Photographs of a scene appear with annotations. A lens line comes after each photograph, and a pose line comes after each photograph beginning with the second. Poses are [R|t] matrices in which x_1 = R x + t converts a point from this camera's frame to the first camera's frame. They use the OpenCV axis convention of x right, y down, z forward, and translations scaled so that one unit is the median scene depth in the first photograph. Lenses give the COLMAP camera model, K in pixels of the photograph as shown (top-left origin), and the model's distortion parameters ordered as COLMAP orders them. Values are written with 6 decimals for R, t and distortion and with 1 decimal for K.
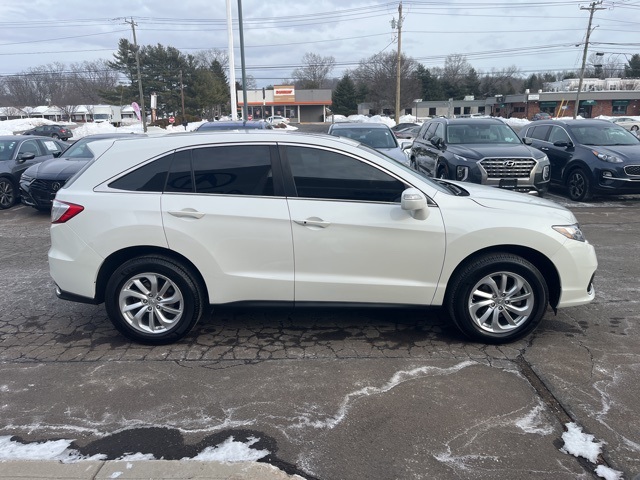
lens RADIAL K [[481.8, 0, 319.5], [0, 481.8, 238.4], [0, 0, 1]] dist [0.083279, -0.105254]
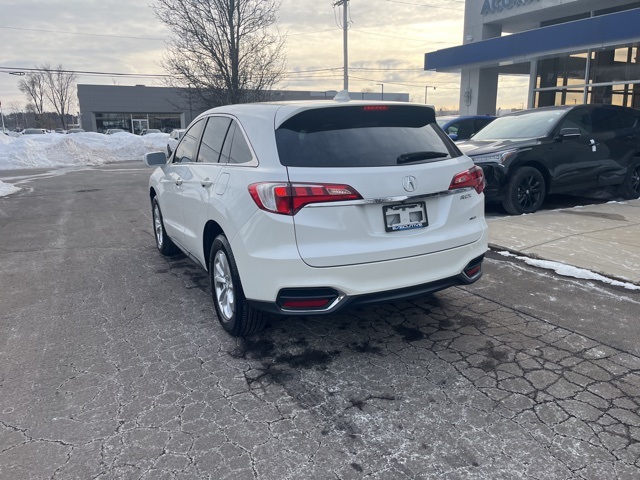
lens RADIAL K [[481.8, 0, 318.6], [0, 481.8, 235.6], [0, 0, 1]] dist [0.083279, -0.105254]
pose [[-0.461063, -0.169020, 0.871122, -1.219934], [0.238156, 0.922106, 0.304962, -0.304332], [-0.854811, 0.348069, -0.384896, 1.654303]]
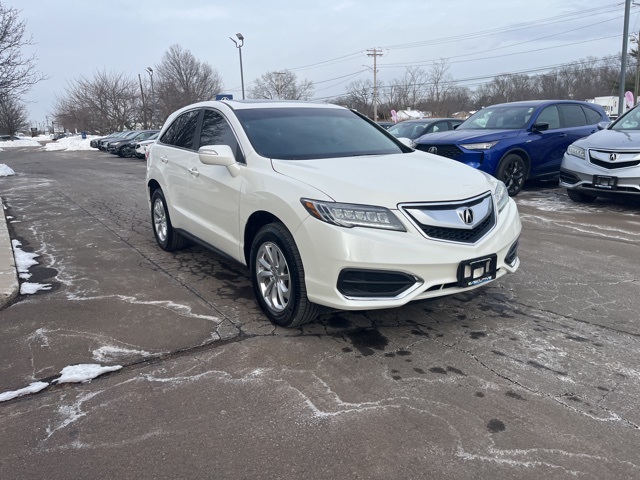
lens RADIAL K [[481.8, 0, 318.8], [0, 481.8, 236.9], [0, 0, 1]] dist [0.083279, -0.105254]
pose [[0.560452, 0.179182, -0.808571, 1.142871], [-0.174873, 0.979906, 0.095940, -0.042818], [0.809514, 0.087628, 0.580524, 0.543083]]
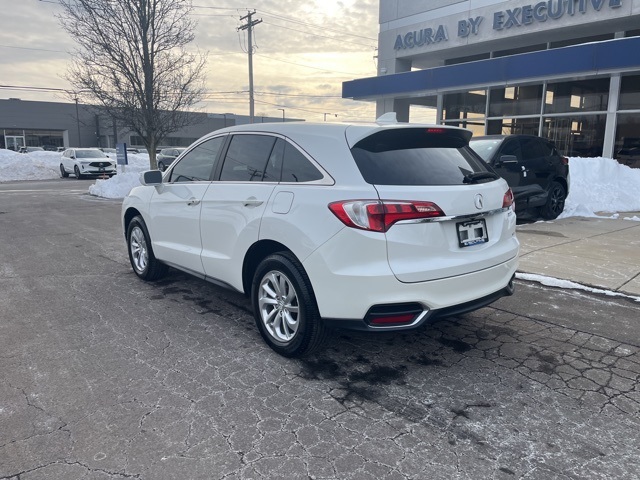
lens RADIAL K [[481.8, 0, 318.0], [0, 481.8, 241.8], [0, 0, 1]] dist [0.083279, -0.105254]
pose [[-0.639764, -0.129892, 0.757516, -1.060330], [0.188917, 0.928800, 0.318813, -0.362549], [-0.744992, 0.347072, -0.569674, 1.901911]]
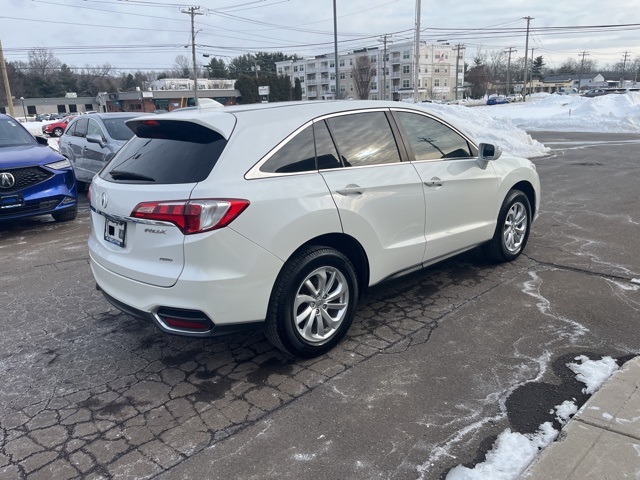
lens RADIAL K [[481.8, 0, 317.4], [0, 481.8, 234.6], [0, 0, 1]] dist [0.083279, -0.105254]
pose [[0.723980, -0.192225, 0.662497, -0.891626], [0.195179, 0.978227, 0.070543, -0.044634], [-0.661633, 0.078234, 0.745735, 0.378299]]
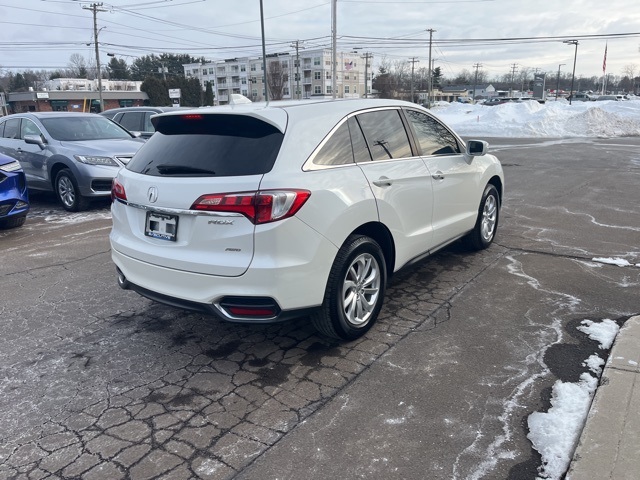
lens RADIAL K [[481.8, 0, 318.3], [0, 481.8, 242.5], [0, 0, 1]] dist [0.083279, -0.105254]
pose [[0.588249, -0.219259, 0.778388, -1.078379], [0.214012, 0.970433, 0.111619, -0.066388], [-0.779847, 0.100925, 0.617781, 0.511082]]
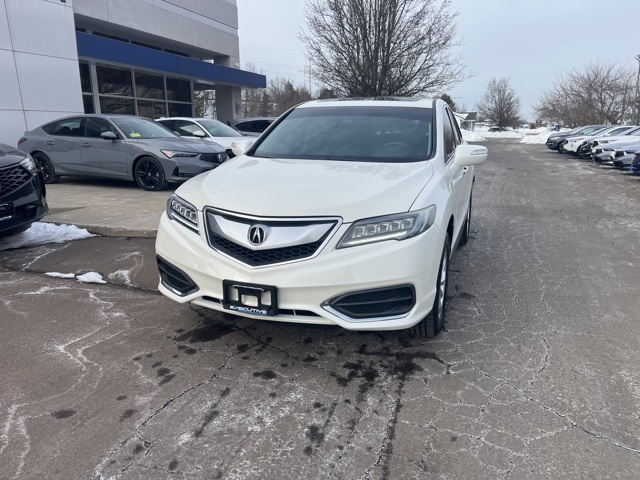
lens RADIAL K [[481.8, 0, 316.6], [0, 481.8, 243.3], [0, 0, 1]] dist [0.083279, -0.105254]
pose [[-0.343144, 0.230538, -0.910552, 1.236981], [-0.224239, 0.921275, 0.317758, -0.276161], [0.912123, 0.313218, -0.264434, 1.484069]]
